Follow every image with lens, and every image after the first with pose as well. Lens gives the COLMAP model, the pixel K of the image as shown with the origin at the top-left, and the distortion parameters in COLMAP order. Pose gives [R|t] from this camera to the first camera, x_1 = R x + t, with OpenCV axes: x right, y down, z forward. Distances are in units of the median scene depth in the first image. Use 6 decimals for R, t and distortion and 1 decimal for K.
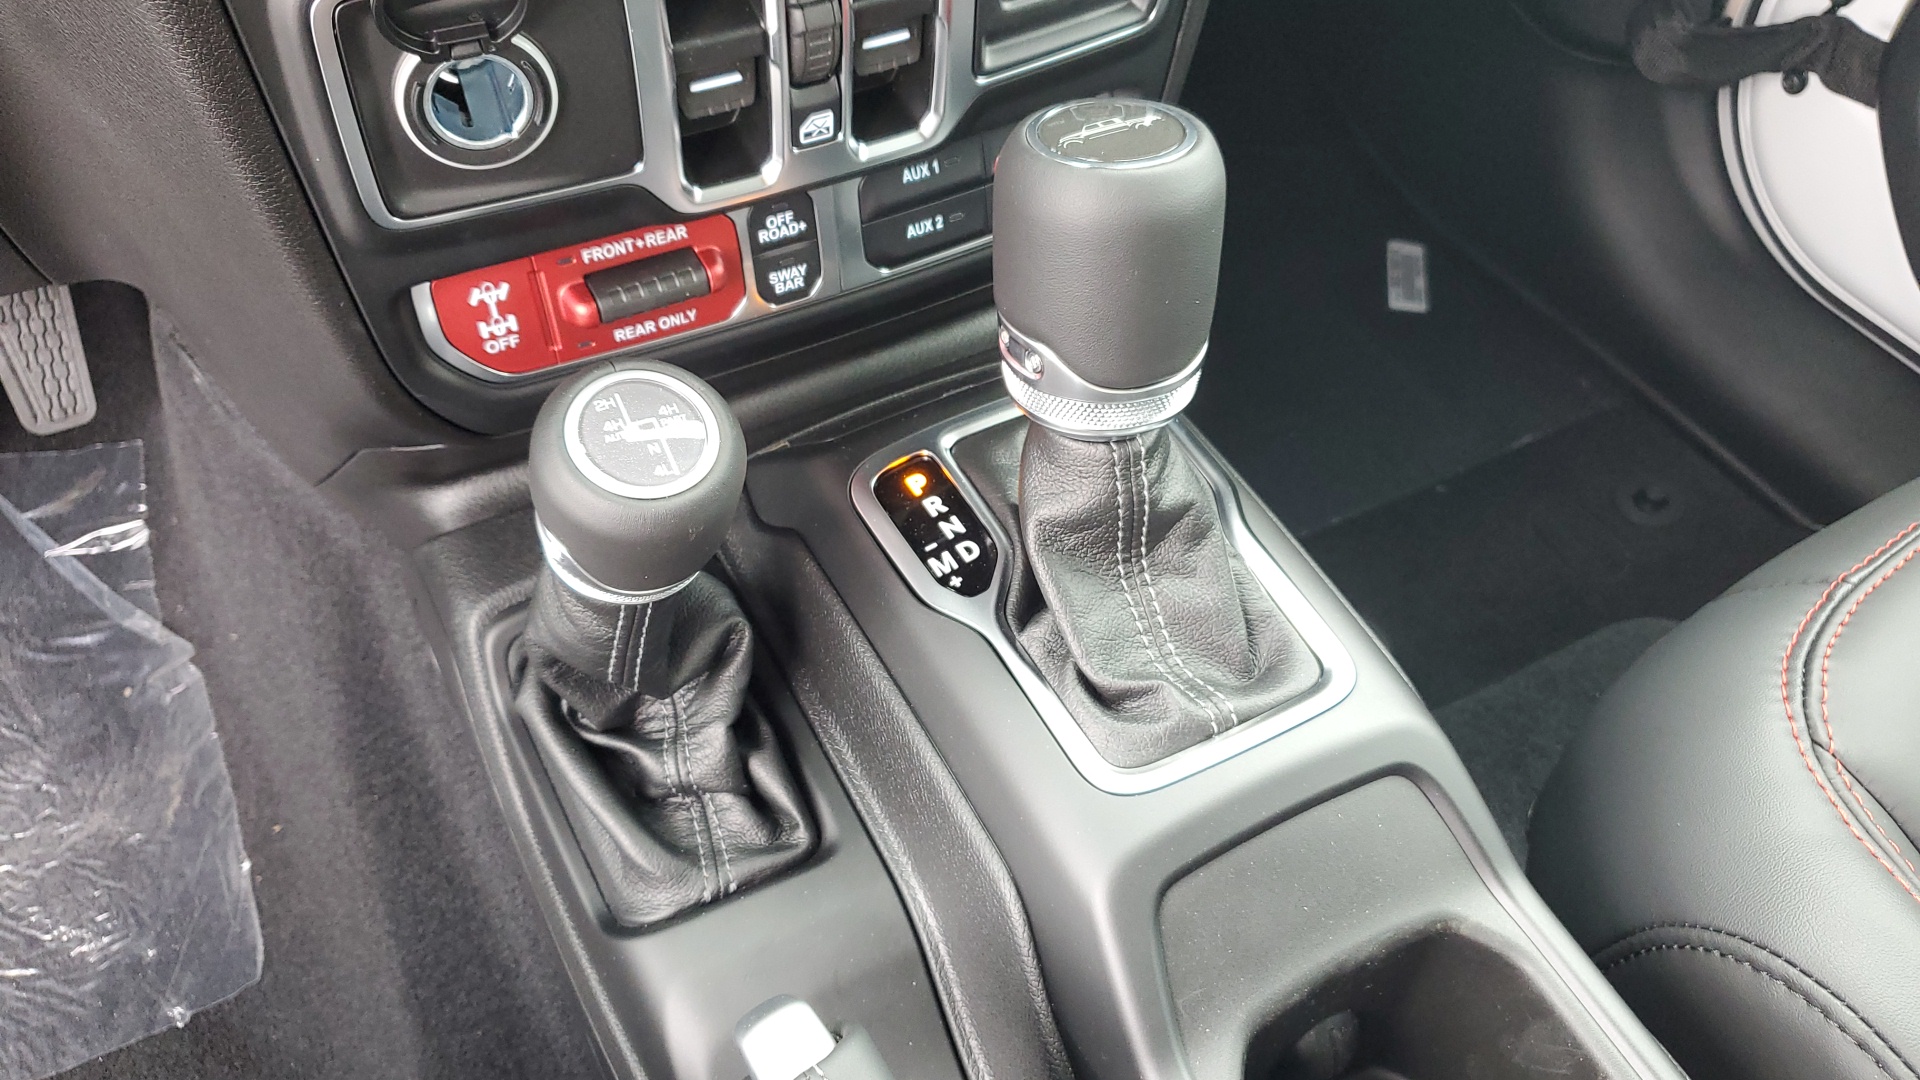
lens RADIAL K [[1525.6, 0, 972.8], [0, 1525.6, 543.9], [0, 0, 1]] dist [0.031192, -0.054090]
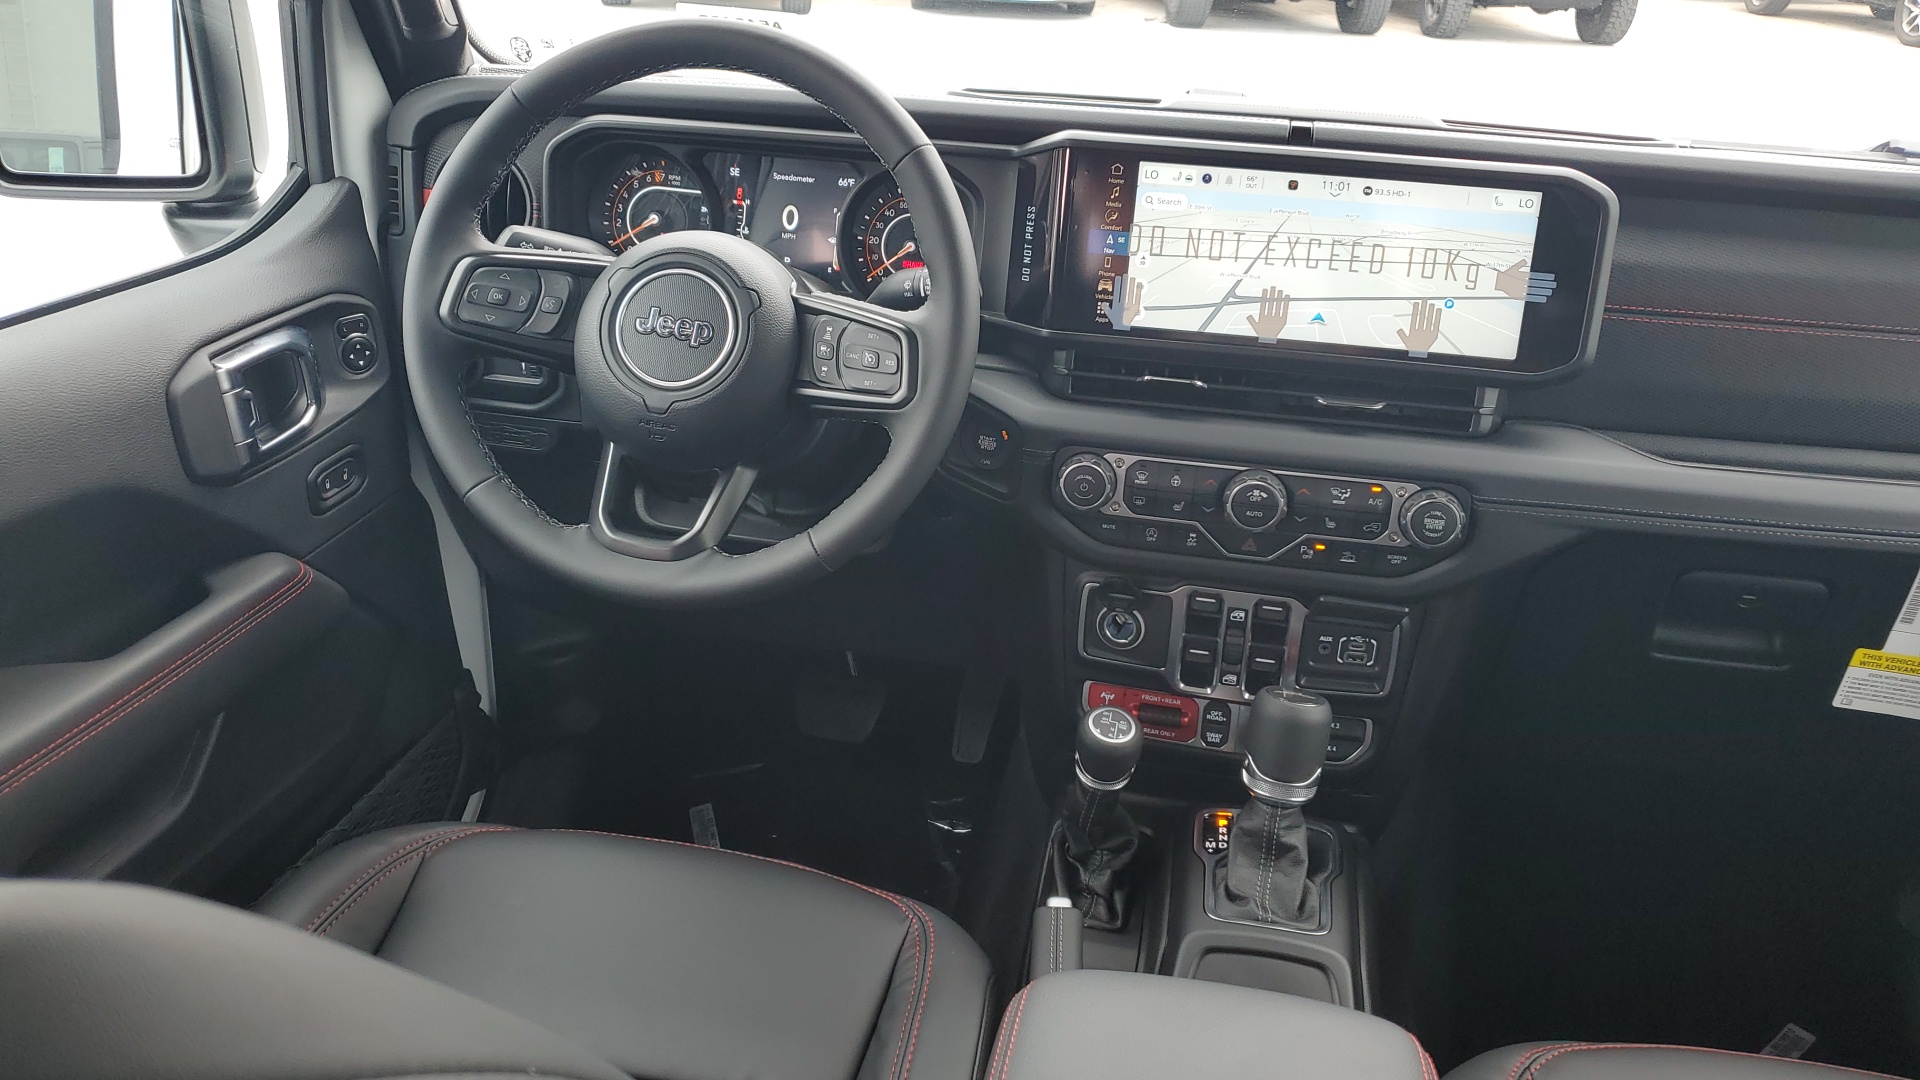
lens RADIAL K [[1525.6, 0, 977.2], [0, 1525.6, 514.5], [0, 0, 1]] dist [0.031192, -0.054090]
pose [[0.776756, 0.226333, -0.587728, 1.093667], [-0.484140, 0.811443, -0.327366, 0.612551], [0.402814, 0.538826, 0.739870, -1.398372]]
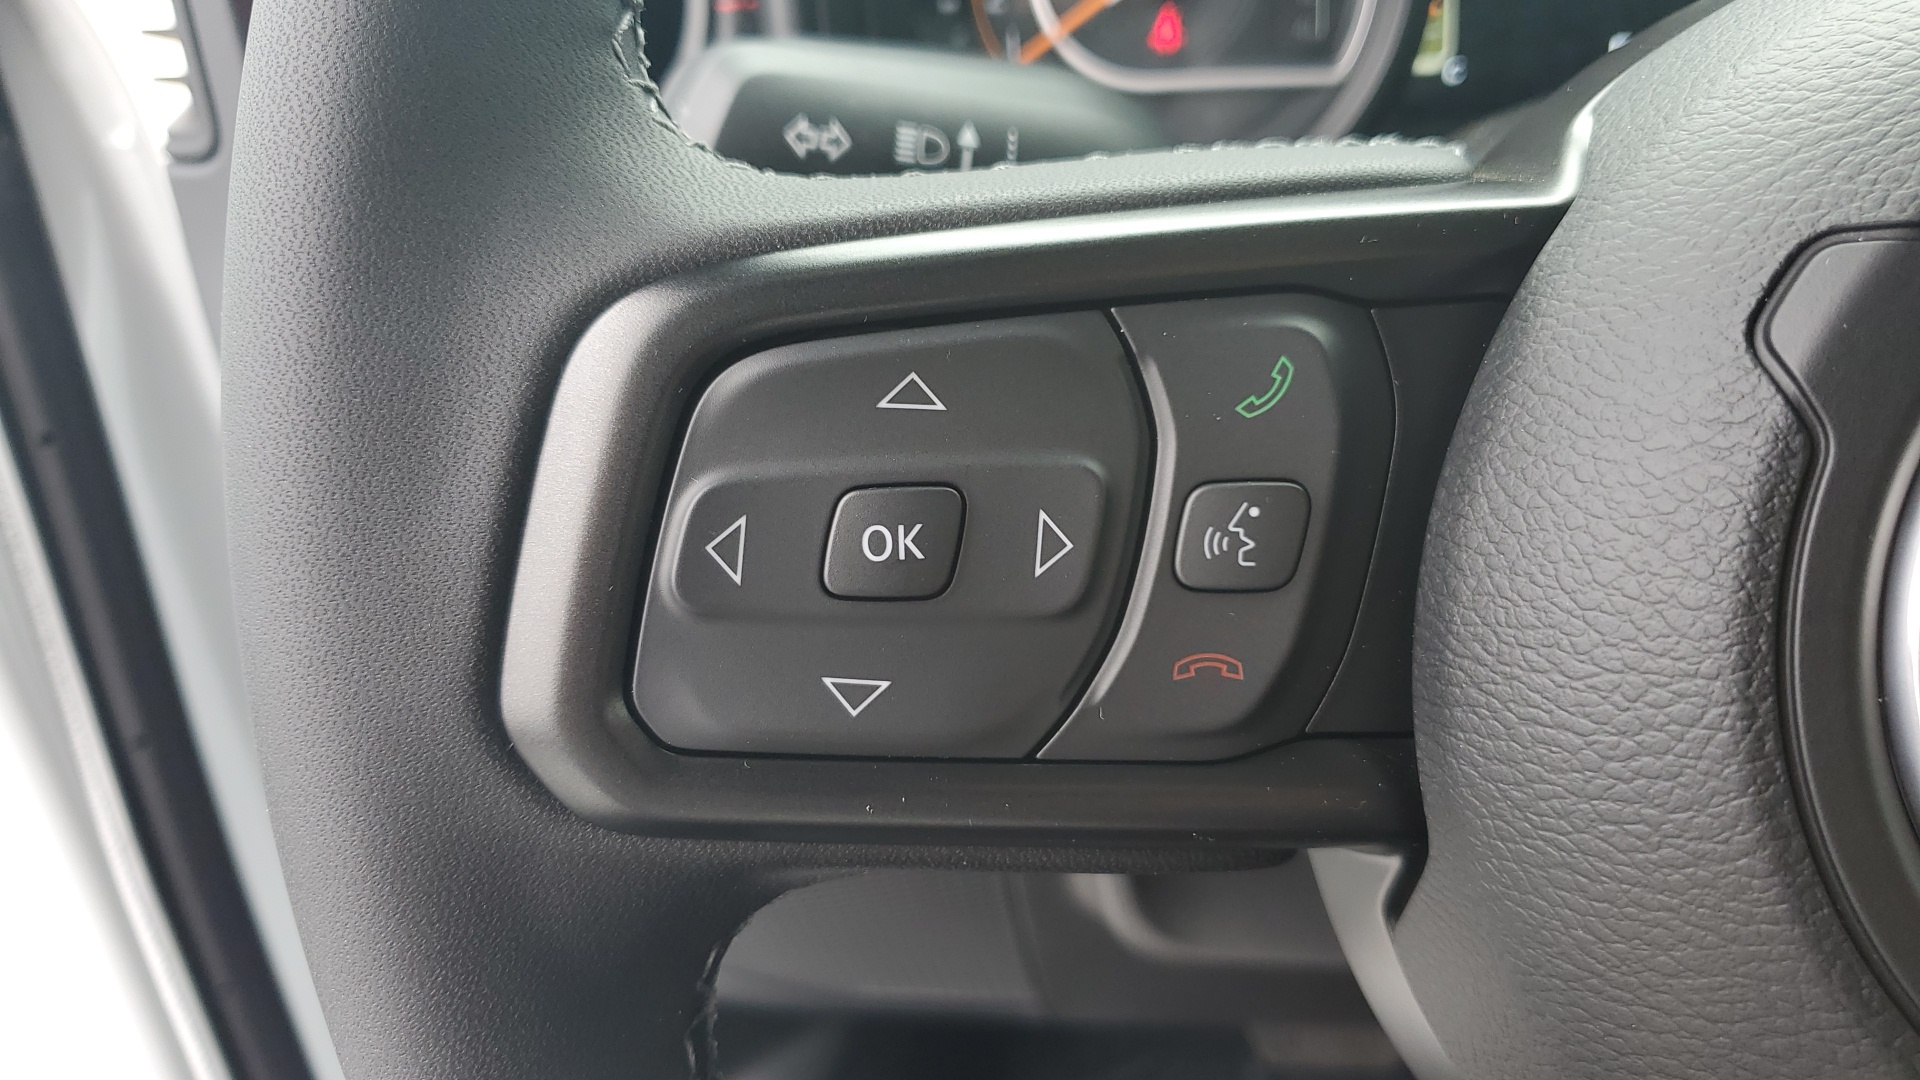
lens RADIAL K [[1525.6, 0, 981.9], [0, 1525.6, 542.2], [0, 0, 1]] dist [0.031192, -0.054090]
pose [[0.829357, 0.187499, -0.526319, -0.781087], [-0.353050, 0.905979, -0.233575, -0.012617], [0.433039, 0.379534, 0.817577, -0.380670]]
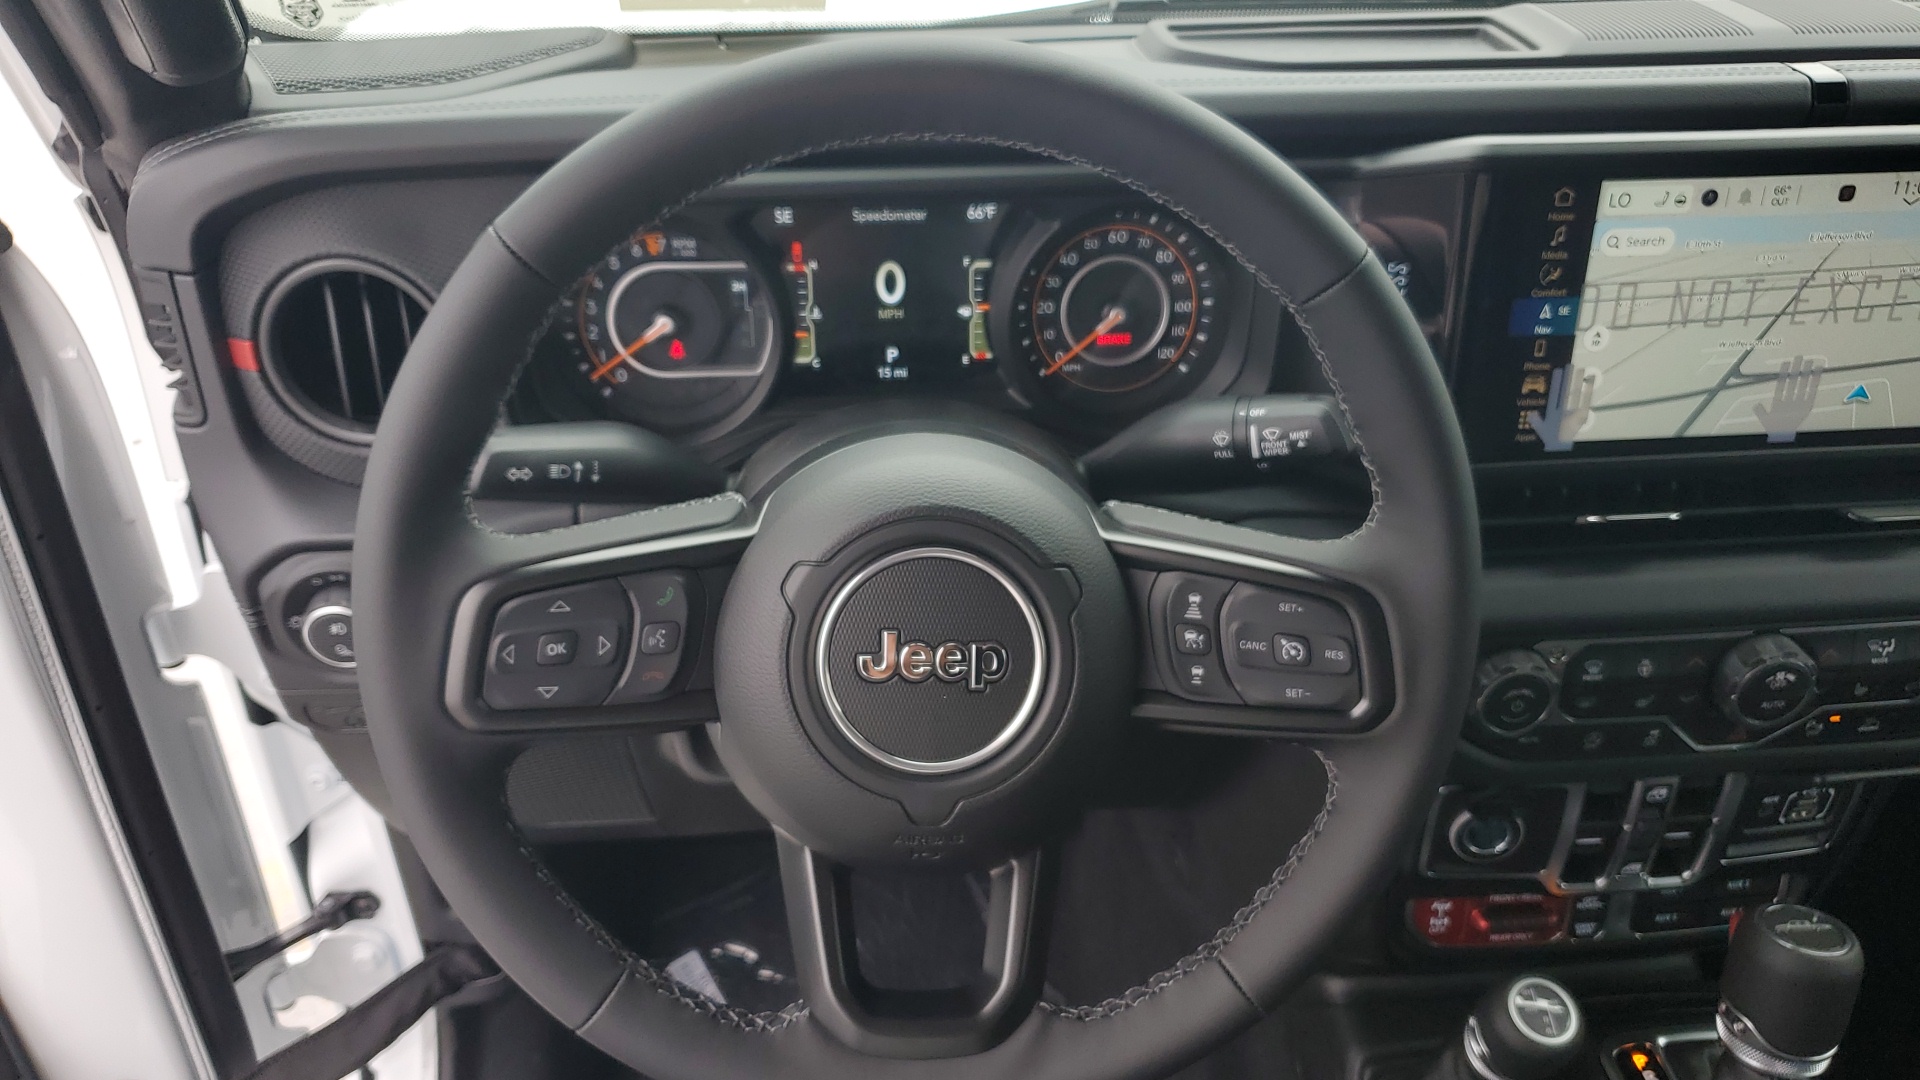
lens RADIAL K [[1525.6, 0, 951.4], [0, 1525.6, 537.7], [0, 0, 1]] dist [0.031192, -0.054090]
pose [[0.915568, 0.186220, -0.356450, -0.272408], [-0.277865, 0.933672, -0.225936, 0.019711], [0.290734, 0.305905, 0.906585, -1.149150]]
